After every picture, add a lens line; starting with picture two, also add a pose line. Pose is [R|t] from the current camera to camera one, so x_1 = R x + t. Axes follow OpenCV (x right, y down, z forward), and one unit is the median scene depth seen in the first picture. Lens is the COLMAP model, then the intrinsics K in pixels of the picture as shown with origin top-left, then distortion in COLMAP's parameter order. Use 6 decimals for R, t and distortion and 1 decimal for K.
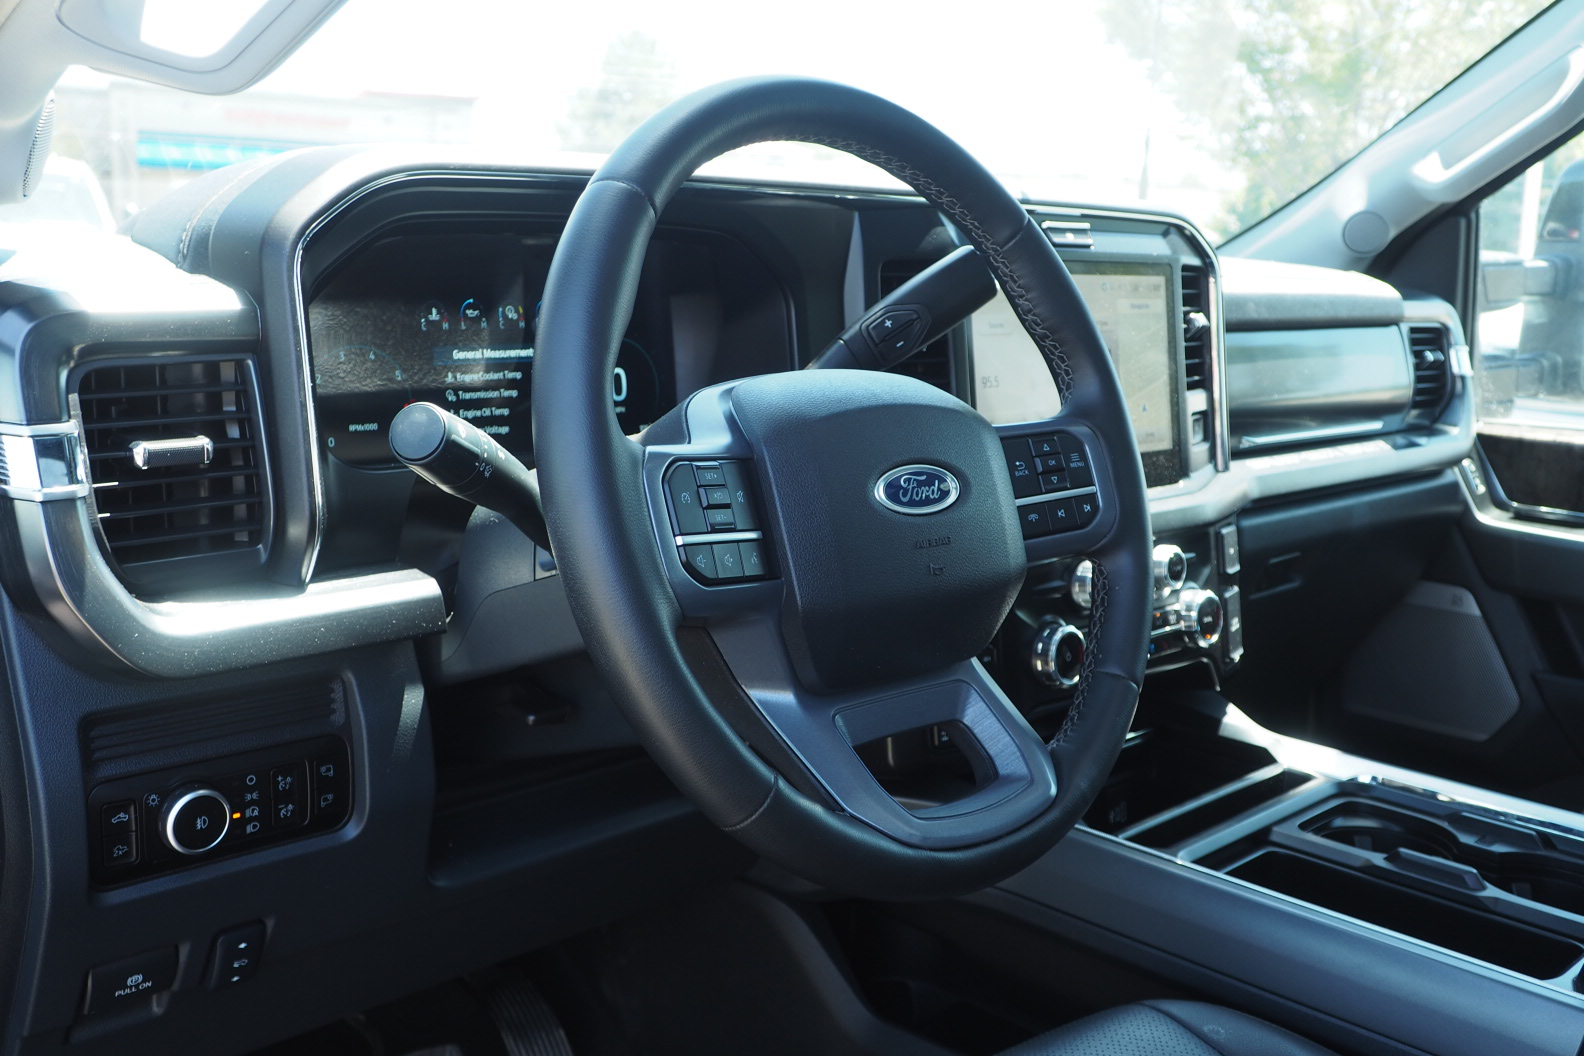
lens RADIAL K [[1530.3, 0, 792.0], [0, 1530.3, 528.0], [0, 0, 1]] dist [0.001664, 0.005864]
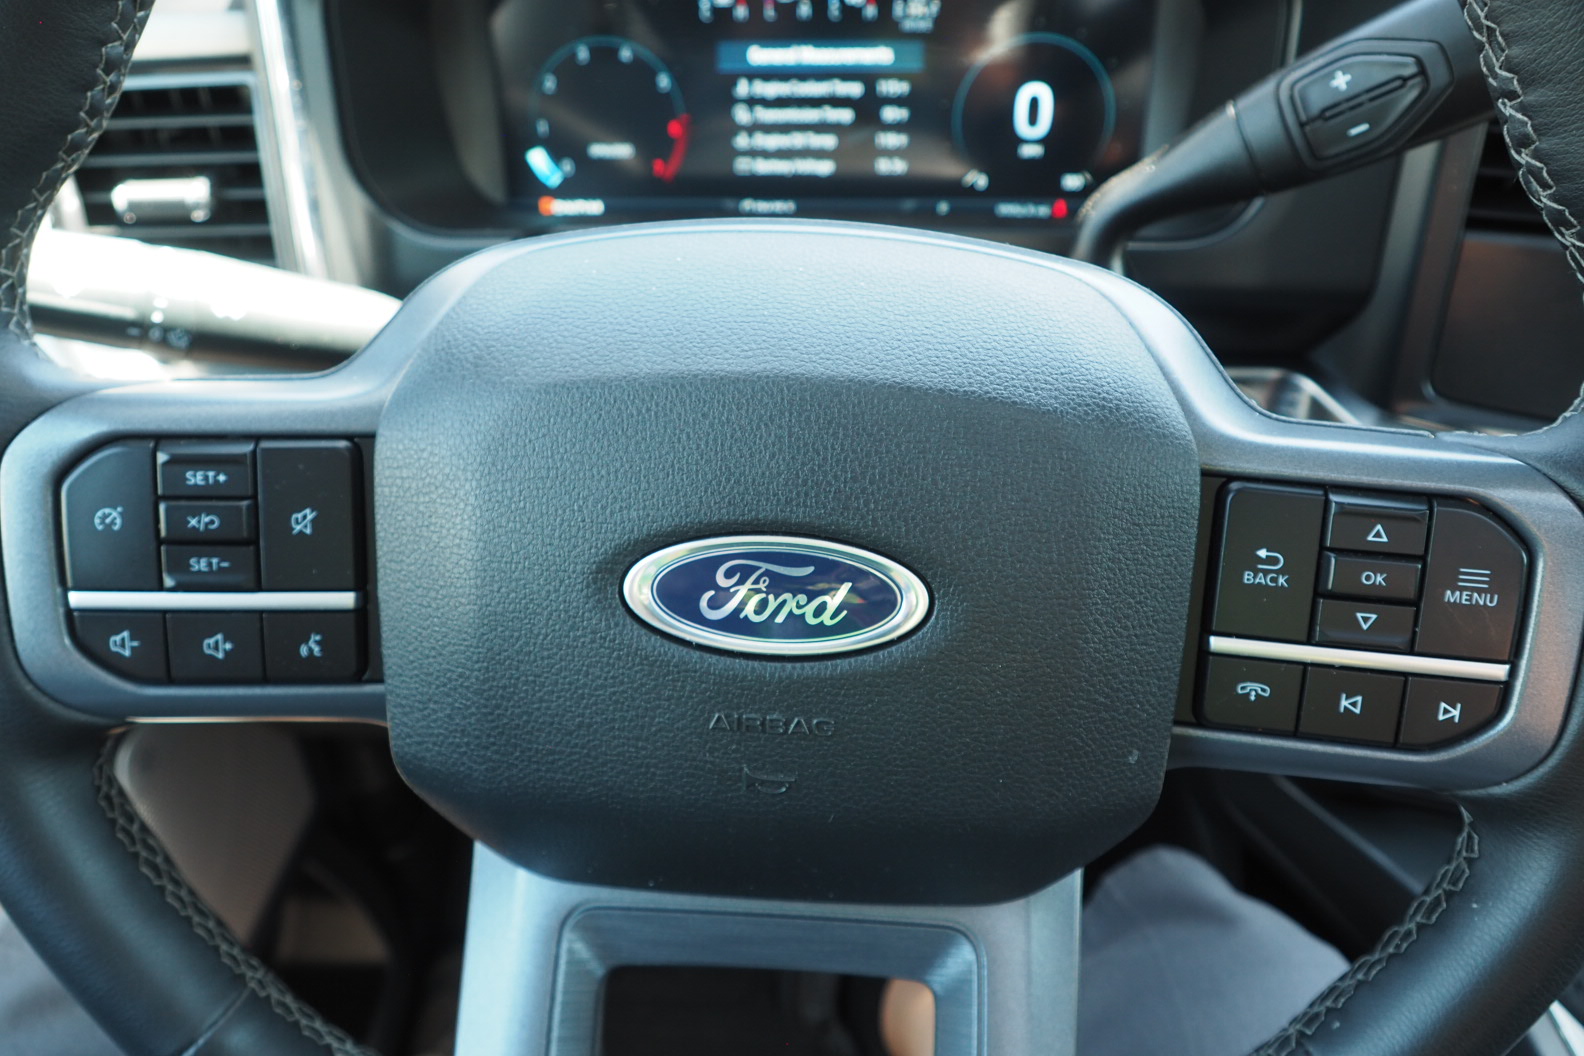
lens RADIAL K [[1100.9, 0, 792.0], [0, 1100.9, 528.0], [0, 0, 1]] dist [-0.017297, -0.002620]
pose [[0.666402, 0.376801, -0.643373, 0.205772], [-0.104748, 0.901658, 0.419572, -0.127508], [0.738198, -0.212212, 0.640336, 0.614285]]
